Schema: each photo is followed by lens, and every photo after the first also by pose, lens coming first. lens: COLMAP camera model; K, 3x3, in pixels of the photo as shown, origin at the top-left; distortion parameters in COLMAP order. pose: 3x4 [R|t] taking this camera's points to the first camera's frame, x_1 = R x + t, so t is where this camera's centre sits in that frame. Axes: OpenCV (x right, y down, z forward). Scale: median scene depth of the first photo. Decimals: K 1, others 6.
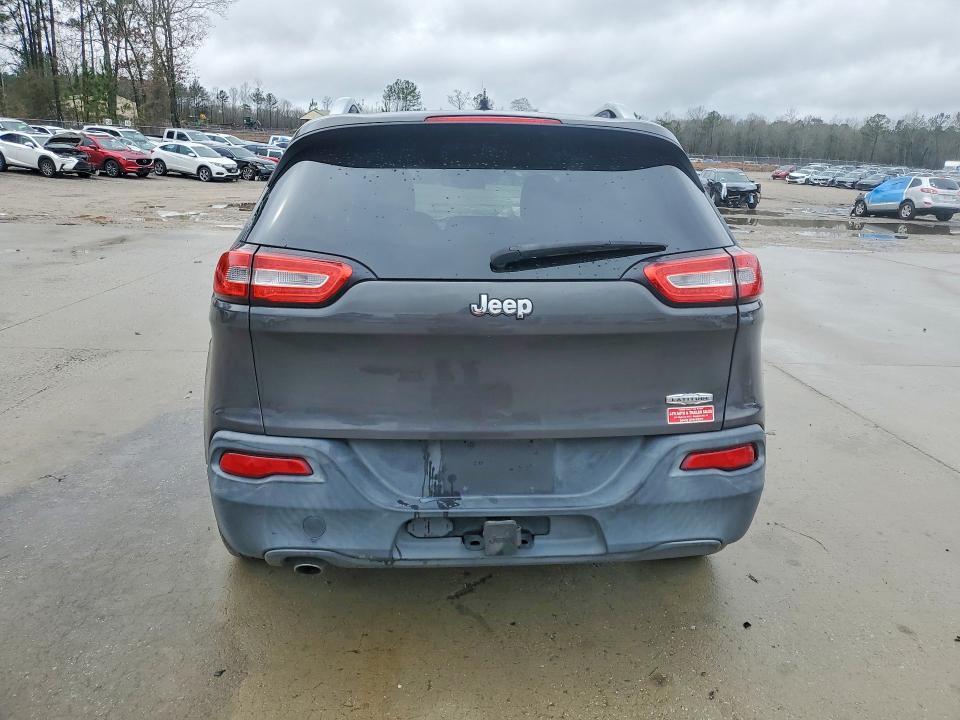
lens RADIAL K [[751.3, 0, 481.7], [0, 751.3, 342.2], [0, 0, 1]] dist [0.037835, 0.002158]
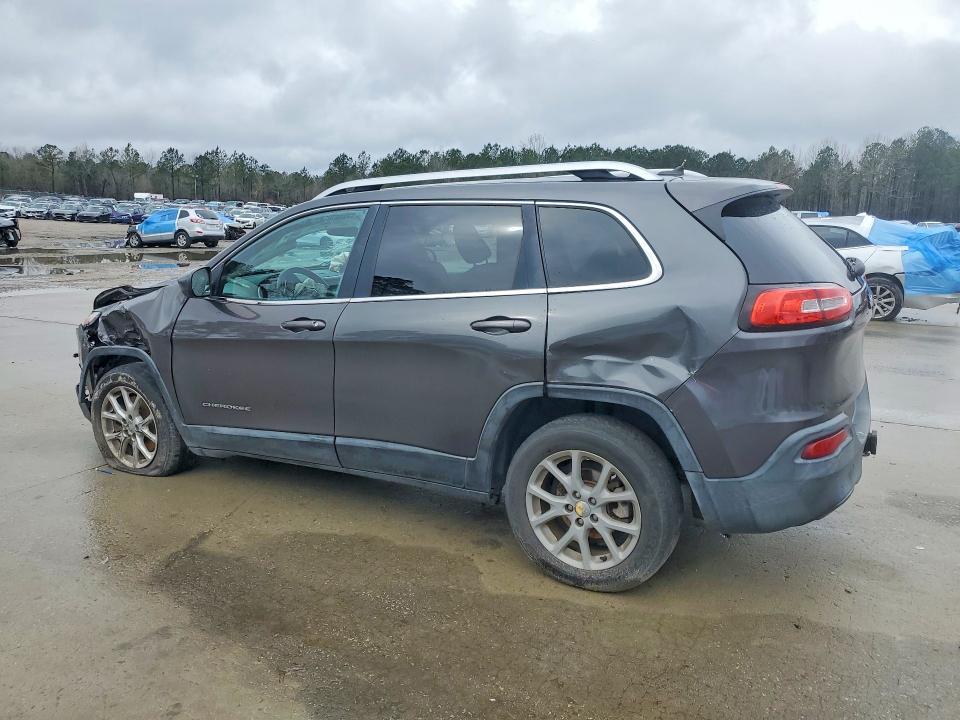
lens RADIAL K [[765.2, 0, 484.5], [0, 765.2, 362.4], [0, 0, 1]] dist [0.001568, -0.003121]
pose [[0.541264, -0.189411, 0.819242, -0.133879], [0.200282, 0.975298, 0.093168, -0.018595], [-0.816652, 0.113651, 0.565829, 0.054581]]
